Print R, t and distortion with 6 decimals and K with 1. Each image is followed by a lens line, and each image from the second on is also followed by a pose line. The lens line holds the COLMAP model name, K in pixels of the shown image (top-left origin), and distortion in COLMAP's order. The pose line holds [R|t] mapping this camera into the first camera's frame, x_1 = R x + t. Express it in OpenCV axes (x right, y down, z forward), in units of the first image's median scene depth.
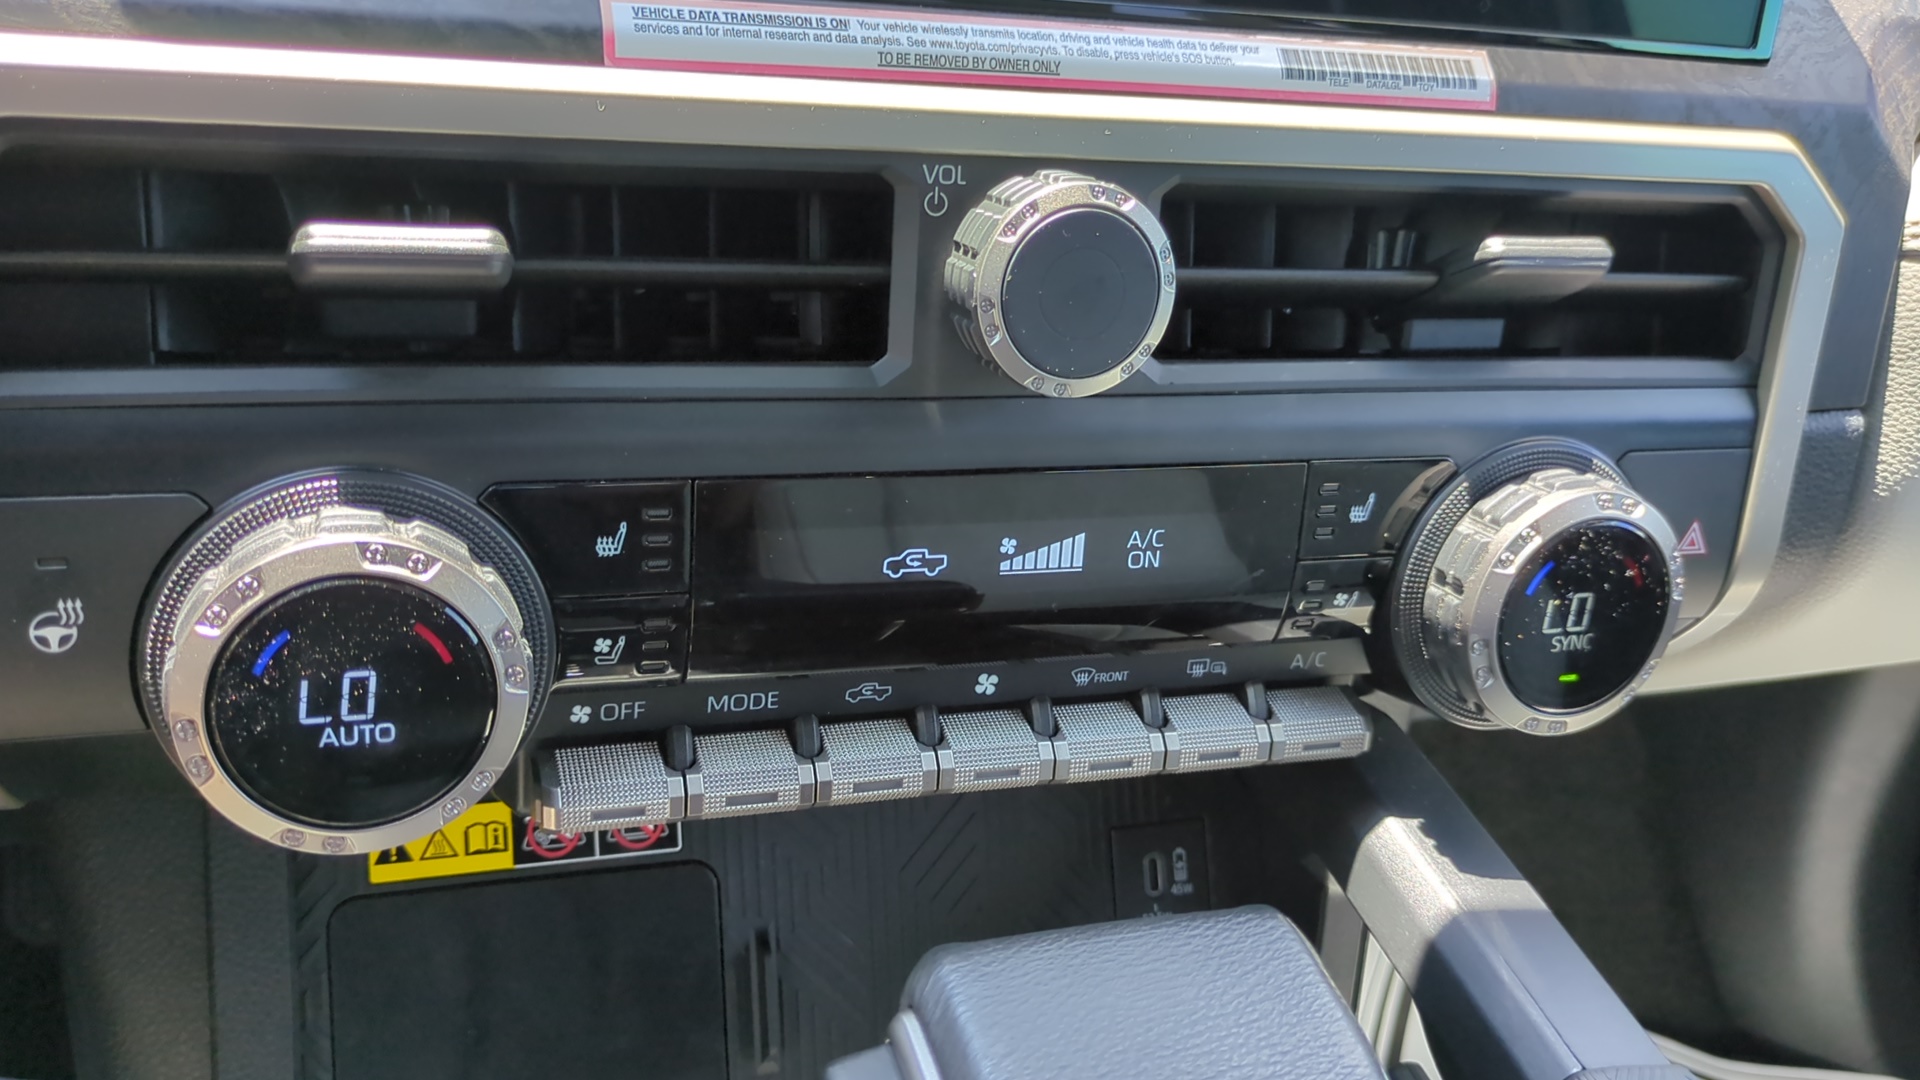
lens RADIAL K [[1634.4, 0, 960.7], [0, 1634.4, 529.1], [0, 0, 1]] dist [0.043734, -0.079799]
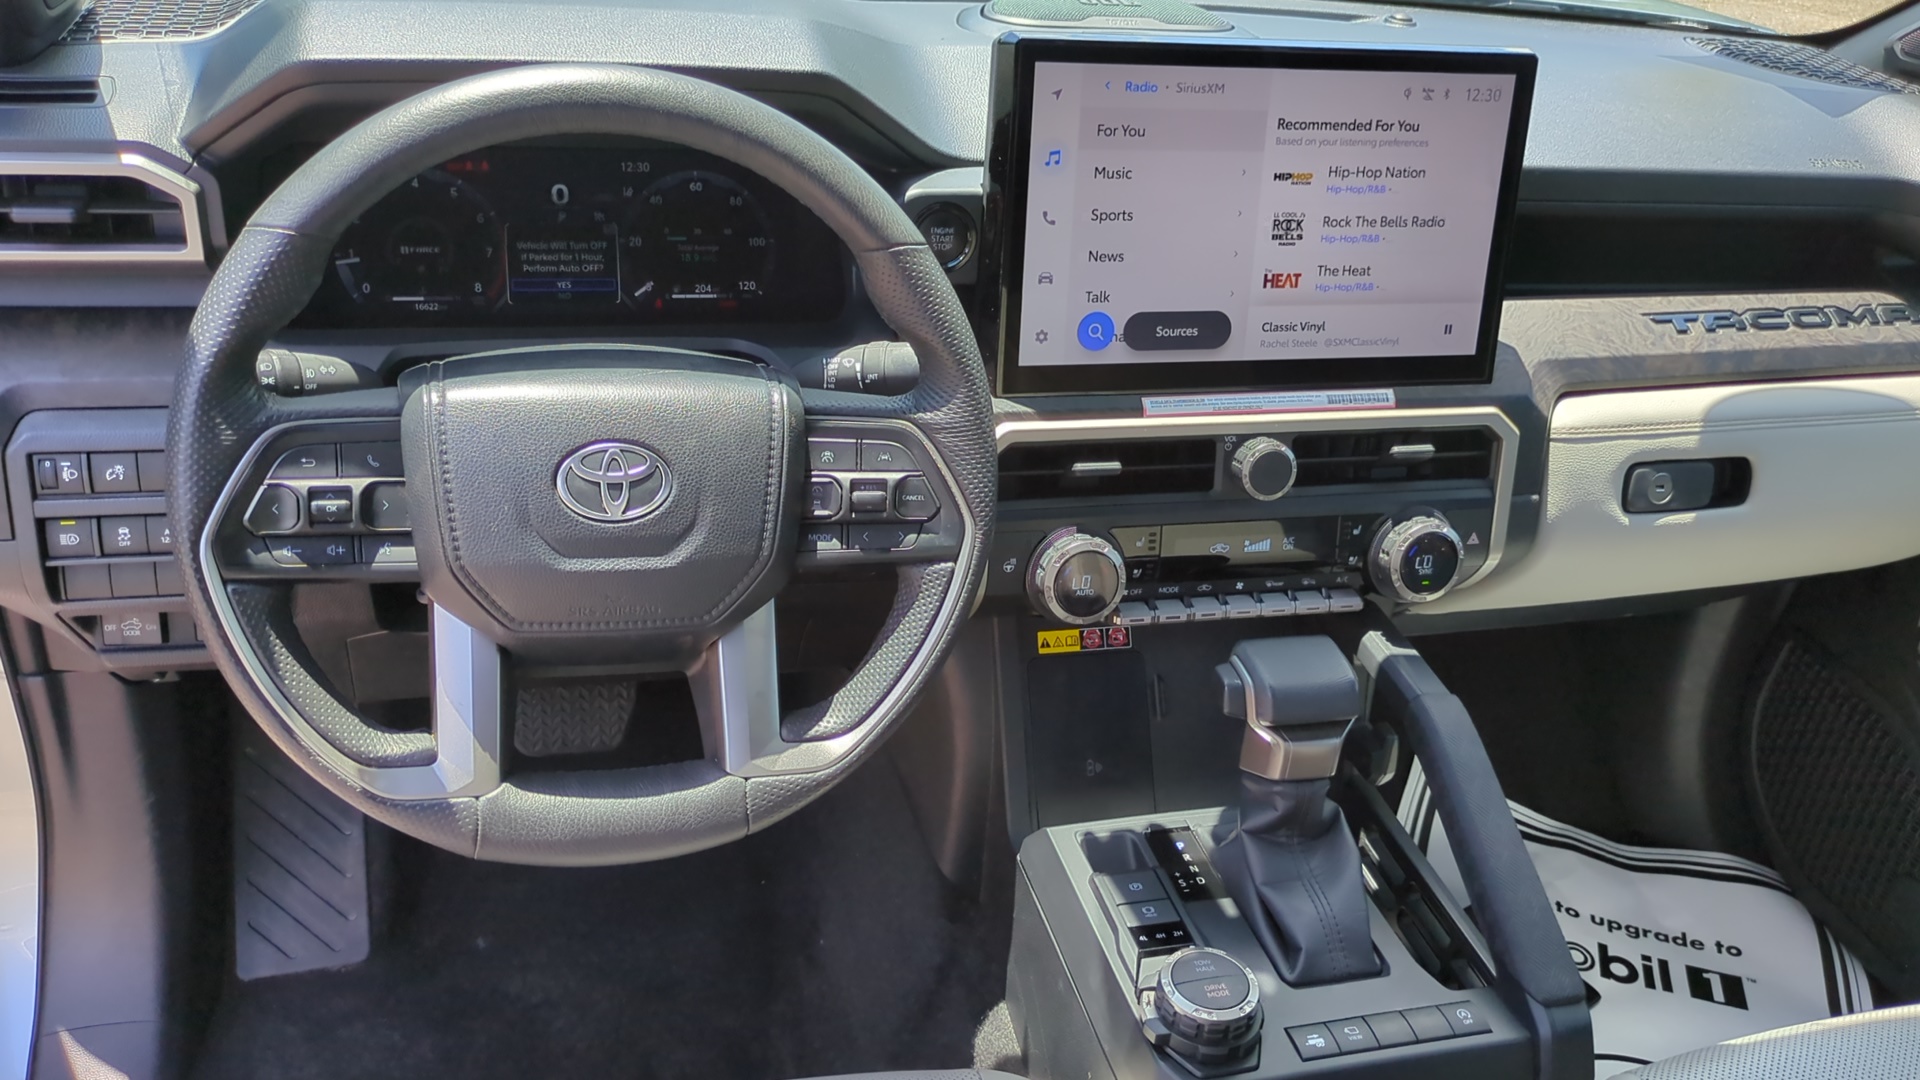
lens RADIAL K [[1634.4, 0, 965.1], [0, 1634.4, 524.8], [0, 0, 1]] dist [0.043734, -0.079799]
pose [[0.997518, -0.015392, -0.068713, -0.311072], [0.014161, 0.999731, -0.018366, 0.026454], [0.068978, 0.017347, 0.997467, -2.335498]]
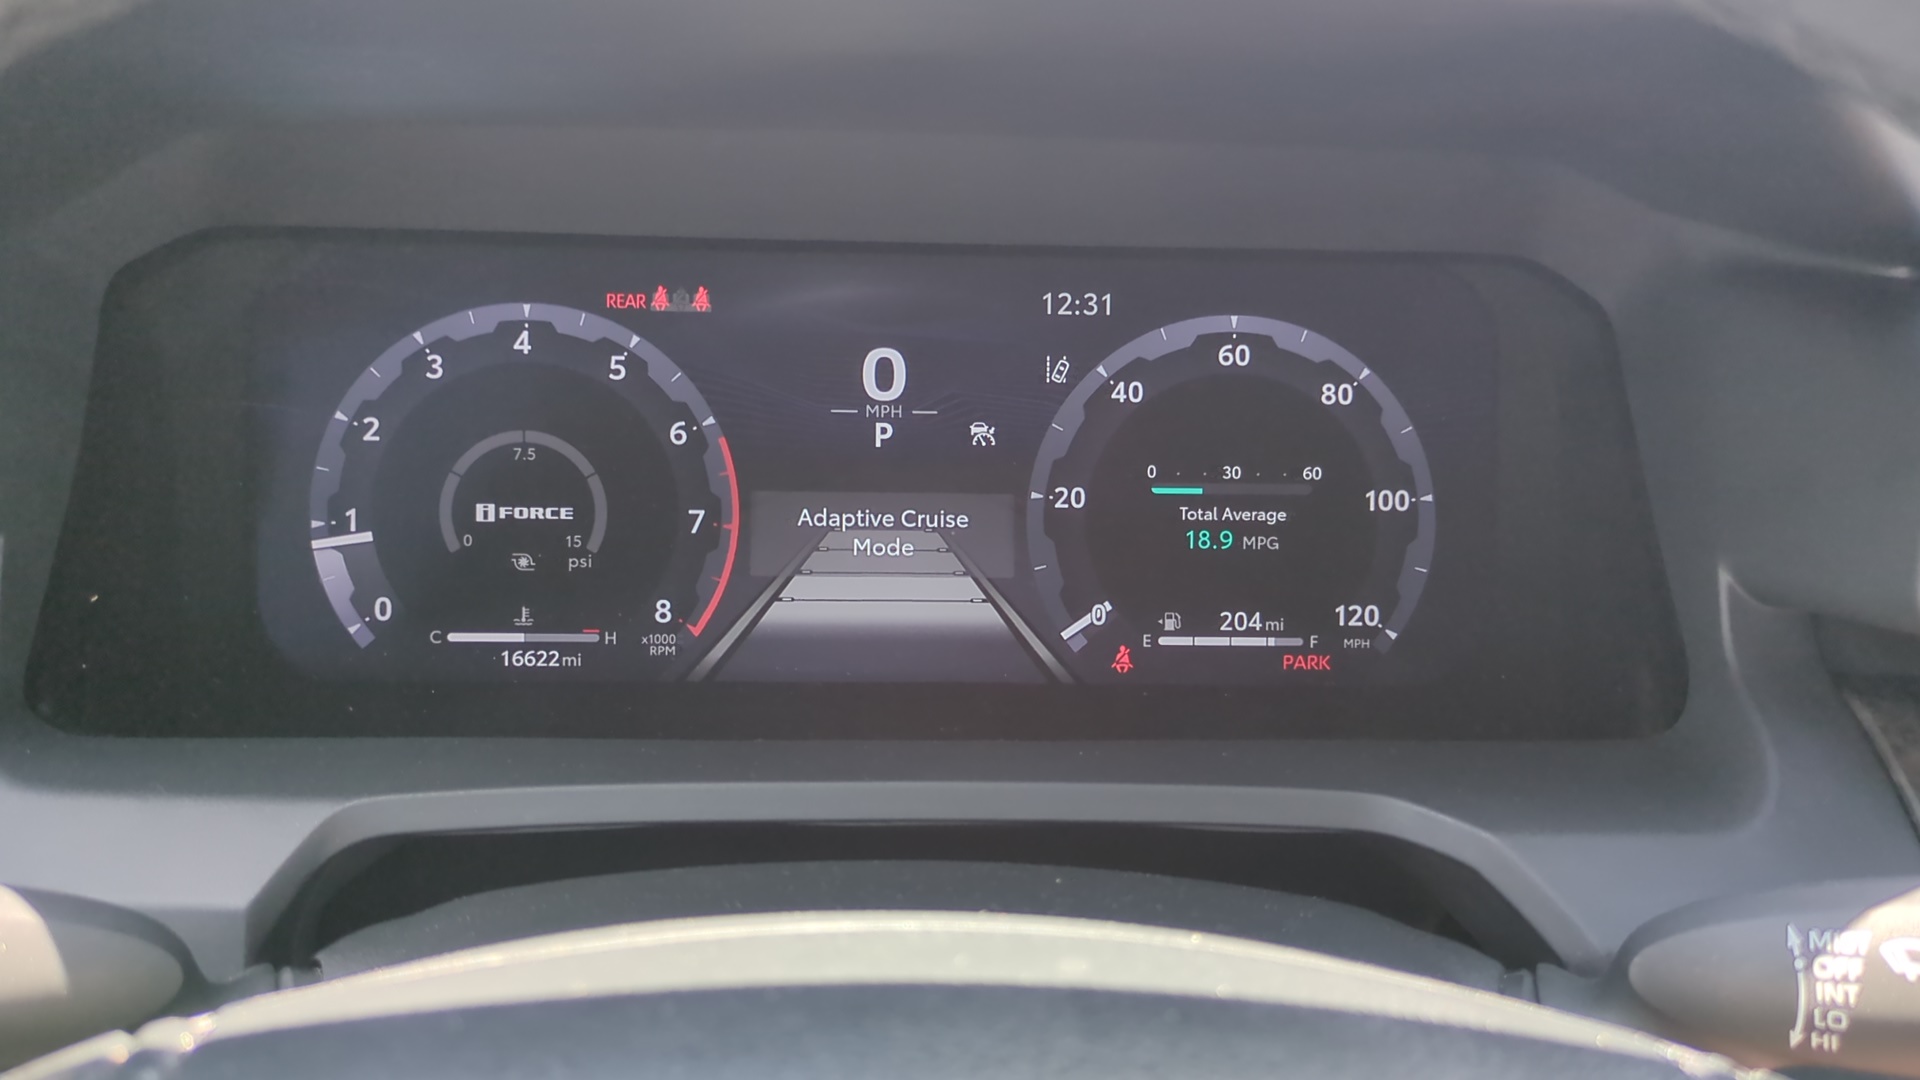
lens RADIAL K [[1634.4, 0, 972.4], [0, 1634.4, 539.3], [0, 0, 1]] dist [0.043734, -0.079799]
pose [[0.957498, -0.013282, -0.288132, -0.888664], [-0.039596, 0.983429, -0.176915, -0.348622], [0.285708, 0.180805, 0.941106, -0.341310]]
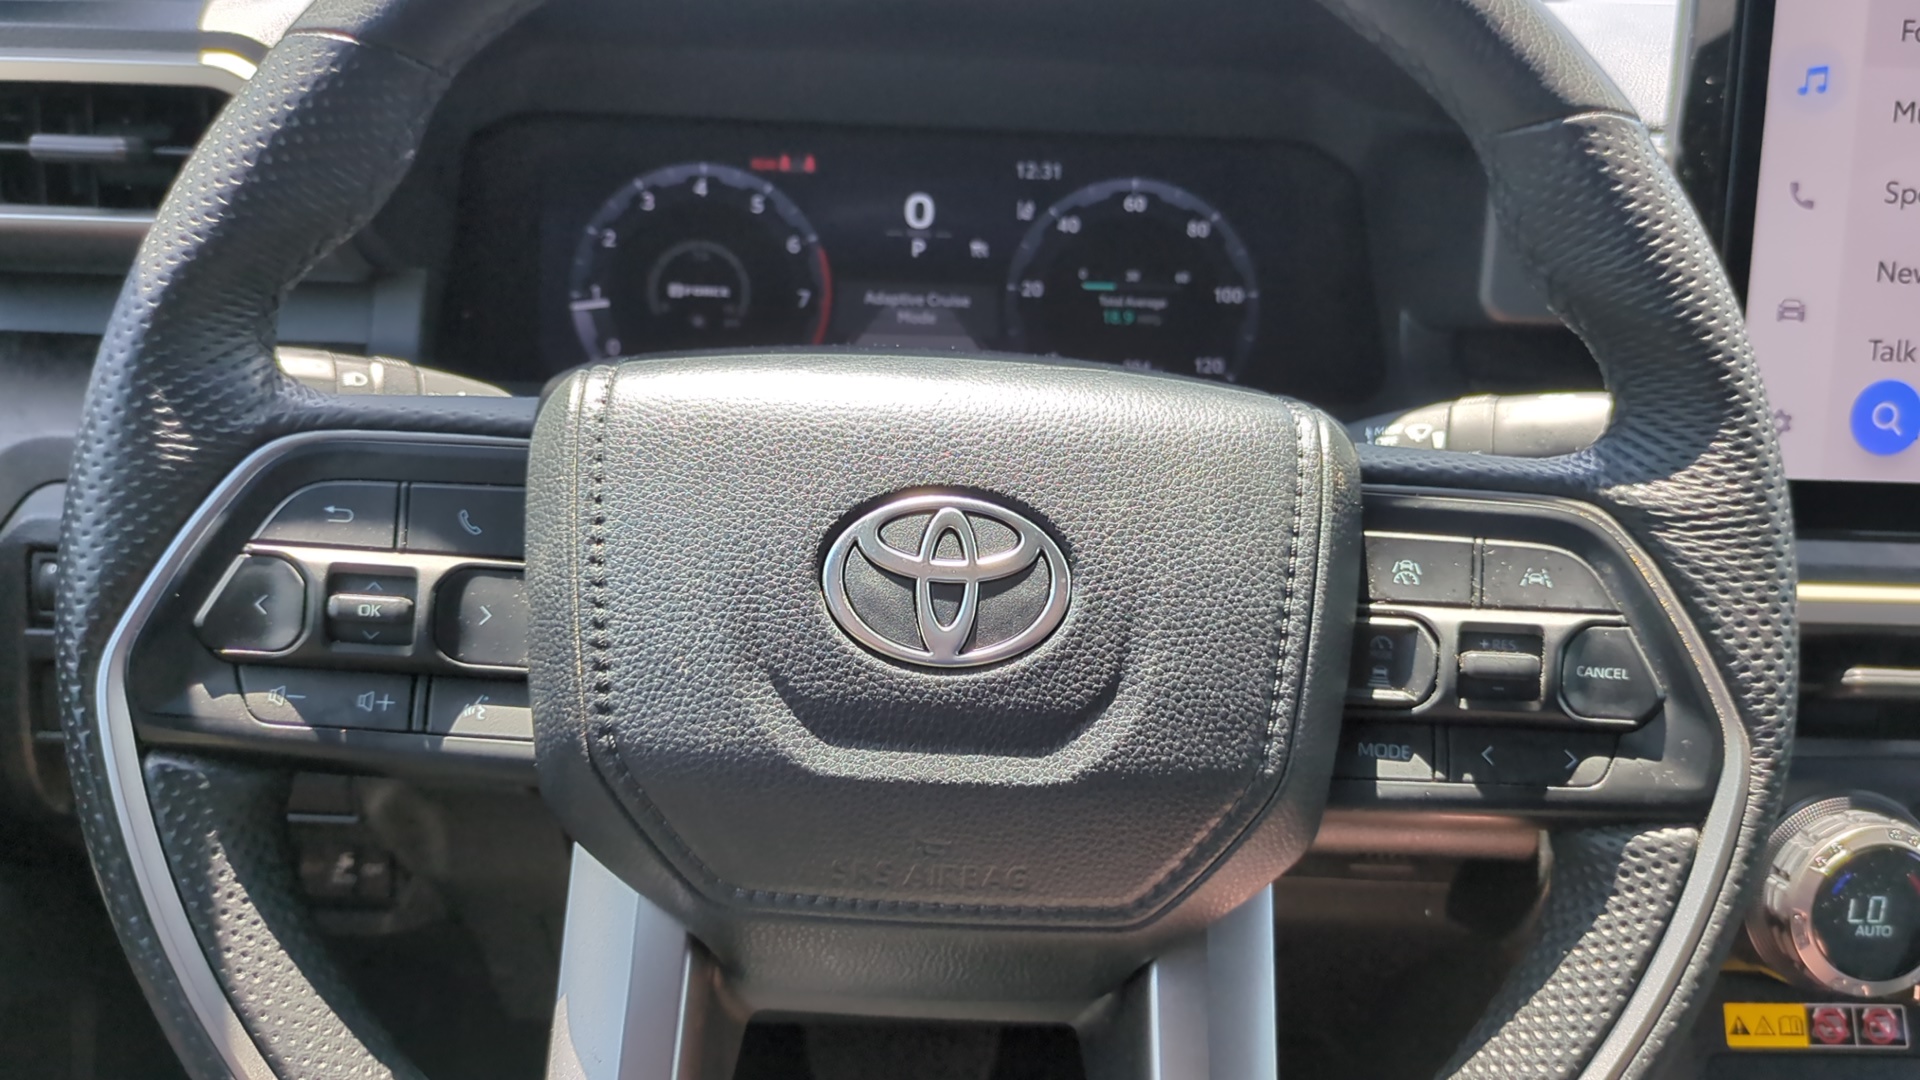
lens RADIAL K [[1634.4, 0, 967.4], [0, 1634.4, 529.7], [0, 0, 1]] dist [0.043734, -0.079799]
pose [[0.953232, -0.006974, -0.302159, -0.647194], [-0.058097, 0.976862, -0.205827, 0.100566], [0.296603, 0.213755, 0.930771, -0.987661]]
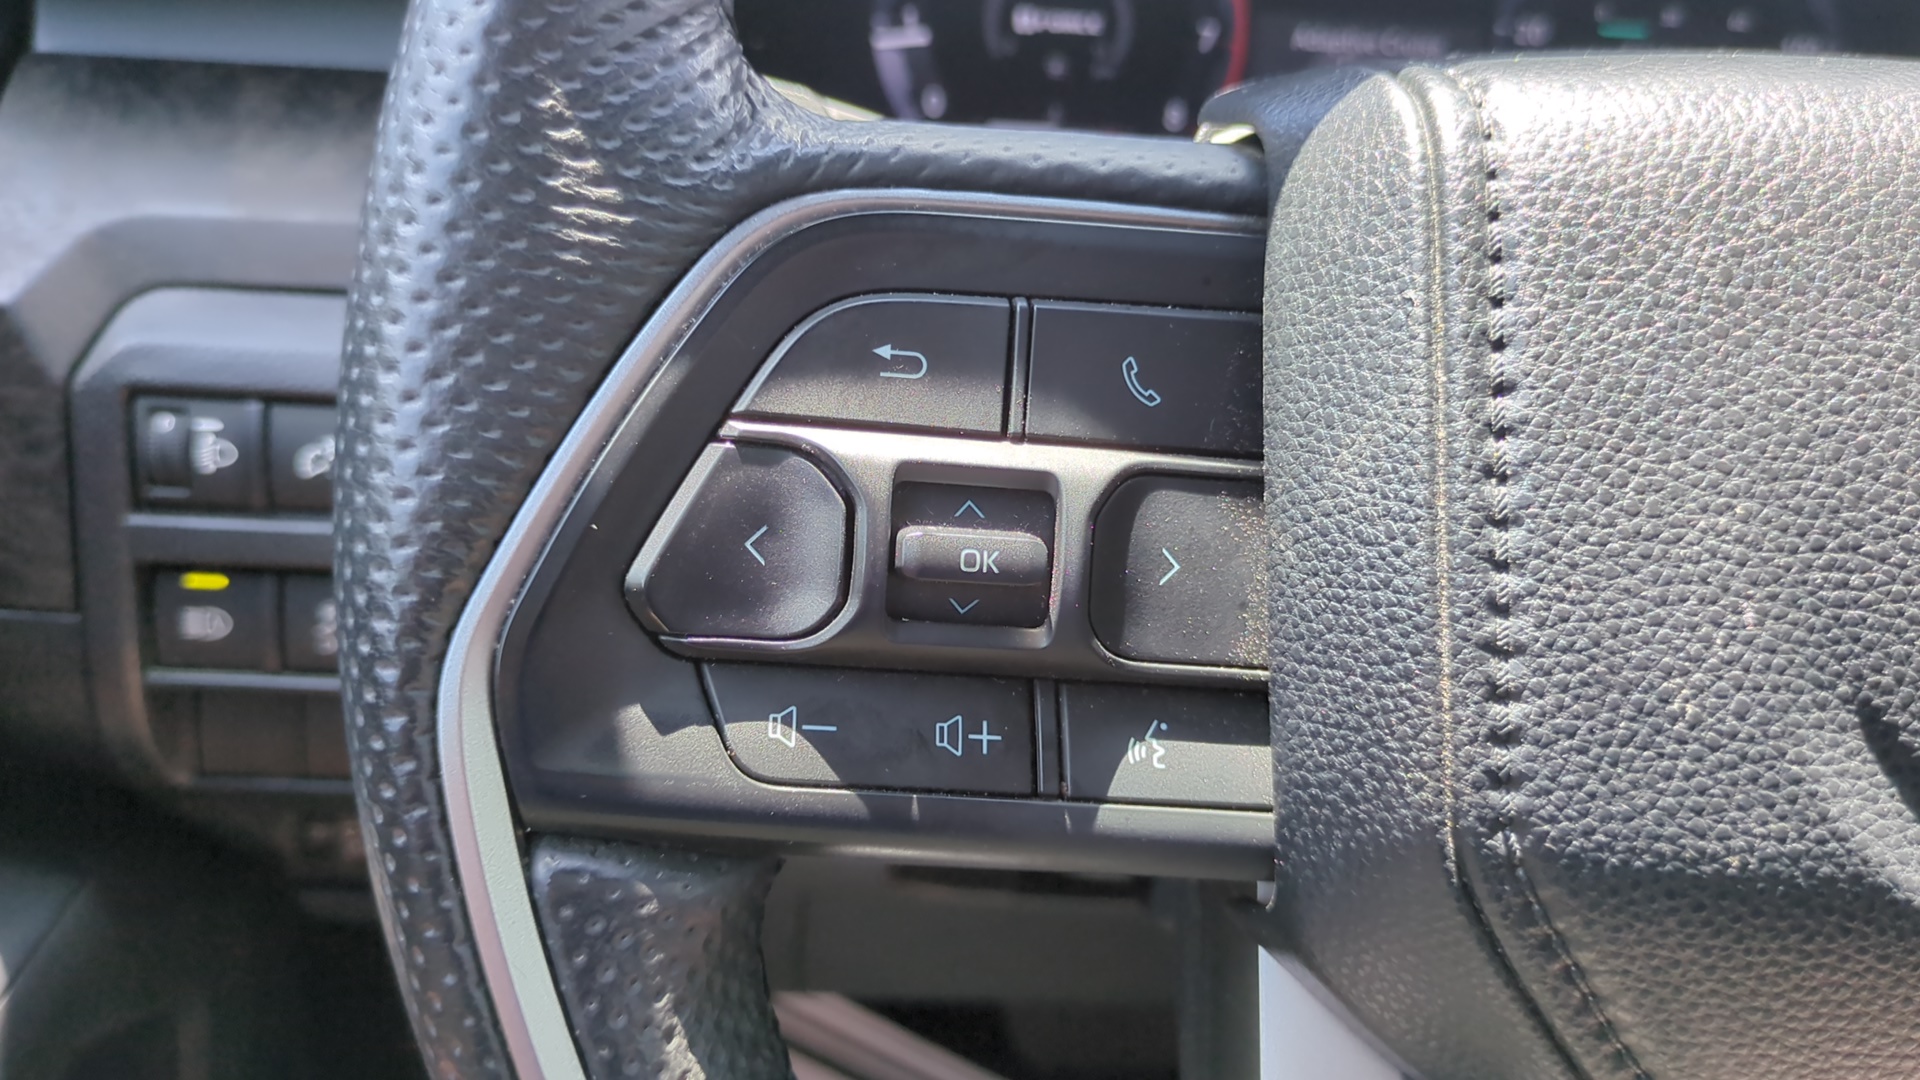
lens RADIAL K [[1634.4, 0, 981.7], [0, 1634.4, 521.1], [0, 0, 1]] dist [0.043734, -0.079799]
pose [[0.962612, 0.038687, -0.268108, -1.230259], [-0.069173, 0.992041, -0.105209, -0.008636], [0.261904, 0.119821, 0.957627, -0.579289]]
